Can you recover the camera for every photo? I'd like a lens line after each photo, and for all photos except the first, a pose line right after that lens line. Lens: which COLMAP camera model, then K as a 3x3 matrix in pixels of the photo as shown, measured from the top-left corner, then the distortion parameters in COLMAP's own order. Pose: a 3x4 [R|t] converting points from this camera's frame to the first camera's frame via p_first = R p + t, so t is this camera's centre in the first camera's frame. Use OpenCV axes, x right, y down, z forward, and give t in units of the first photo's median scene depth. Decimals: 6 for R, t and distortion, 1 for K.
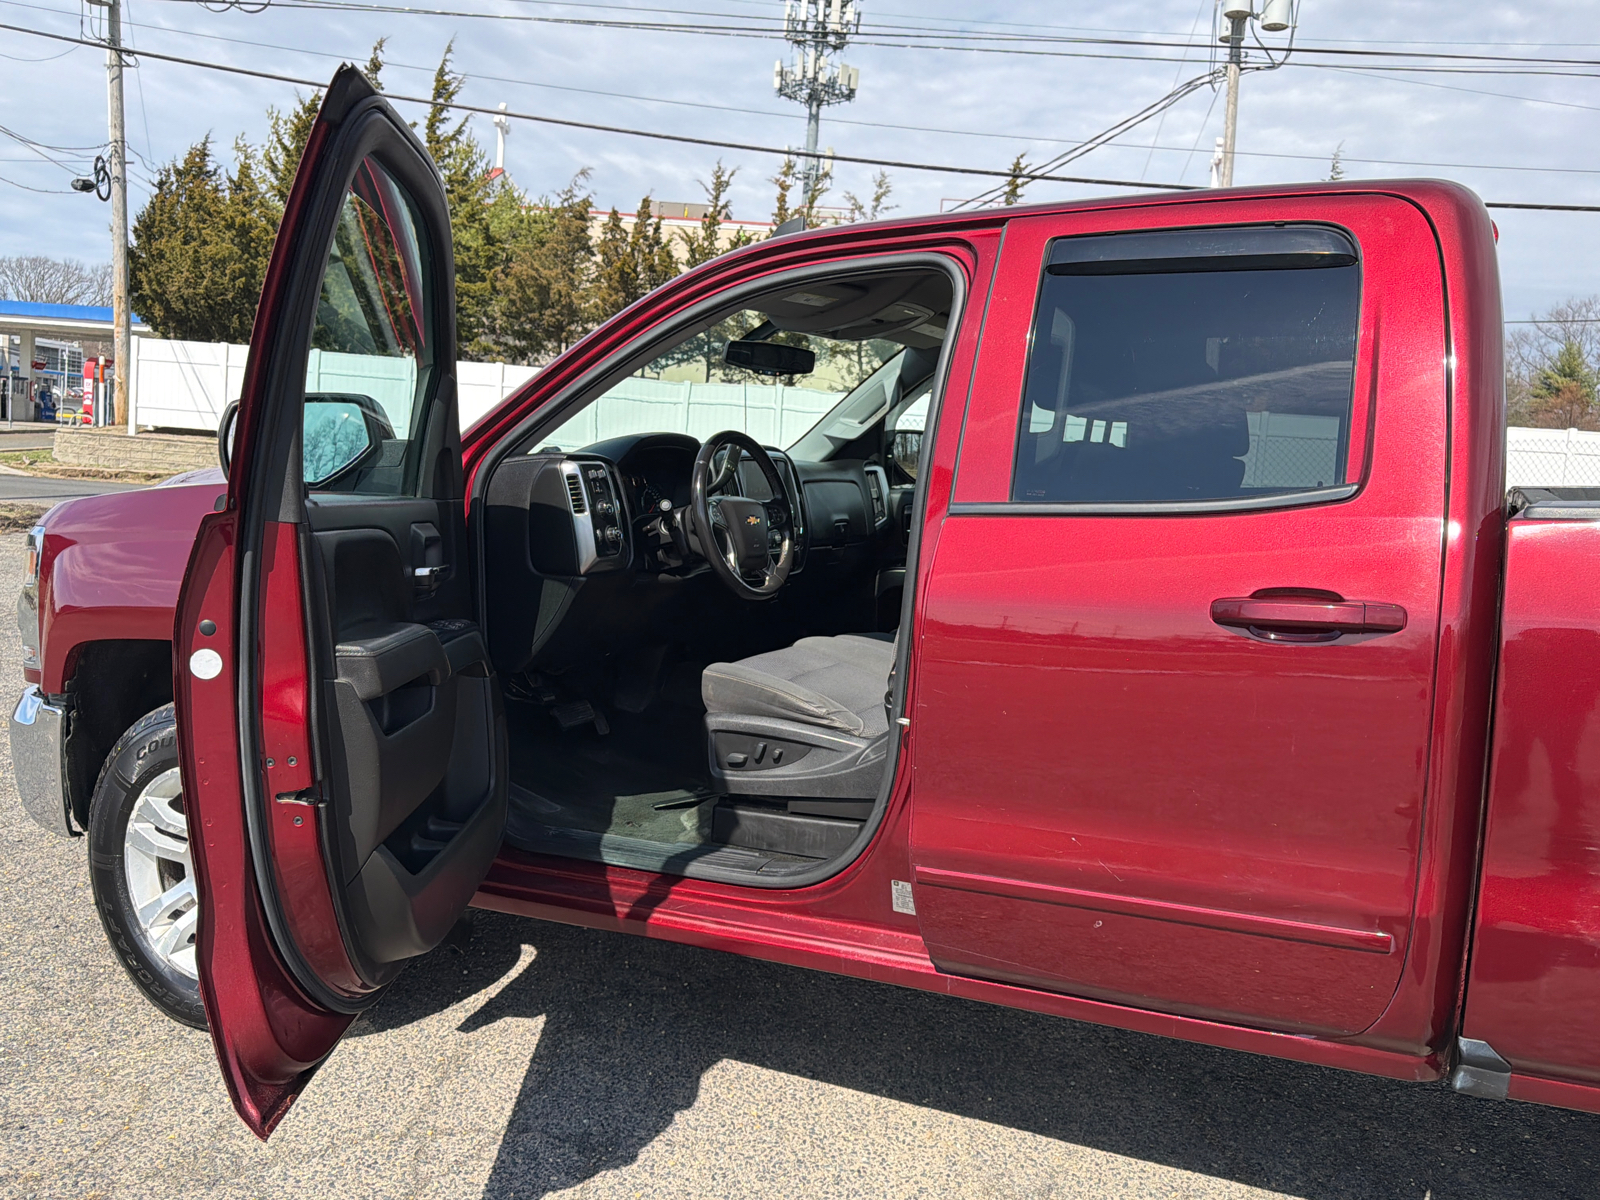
lens RADIAL K [[1401.9, 0, 807.9], [0, 1401.9, 615.4], [0, 0, 1]] dist [0.070508, -0.118433]
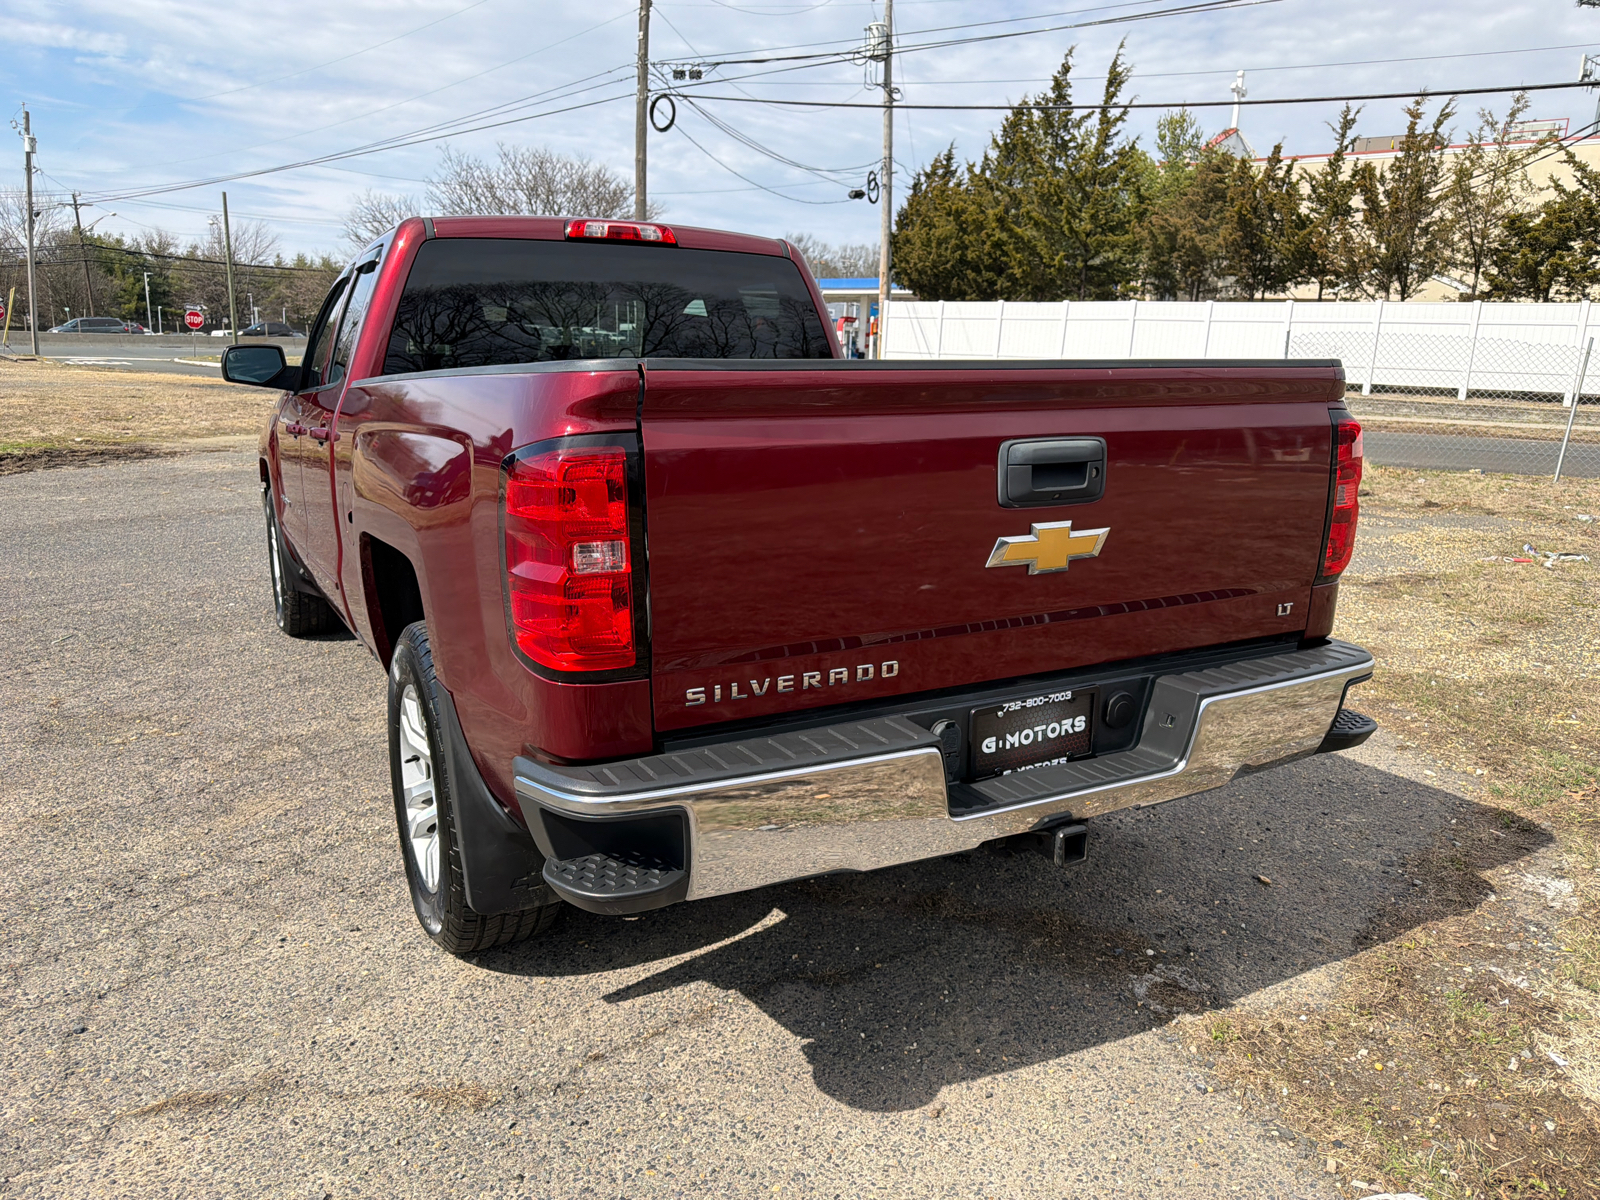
lens RADIAL K [[1131.8, 0, 798.9], [0, 1131.8, 624.1], [0, 0, 1]] dist [0.013701, -0.024380]
pose [[0.810192, 0.100833, -0.577426, 0.142940], [-0.043496, 0.992719, 0.112324, 0.004435], [0.584548, -0.065888, 0.808679, 0.000275]]
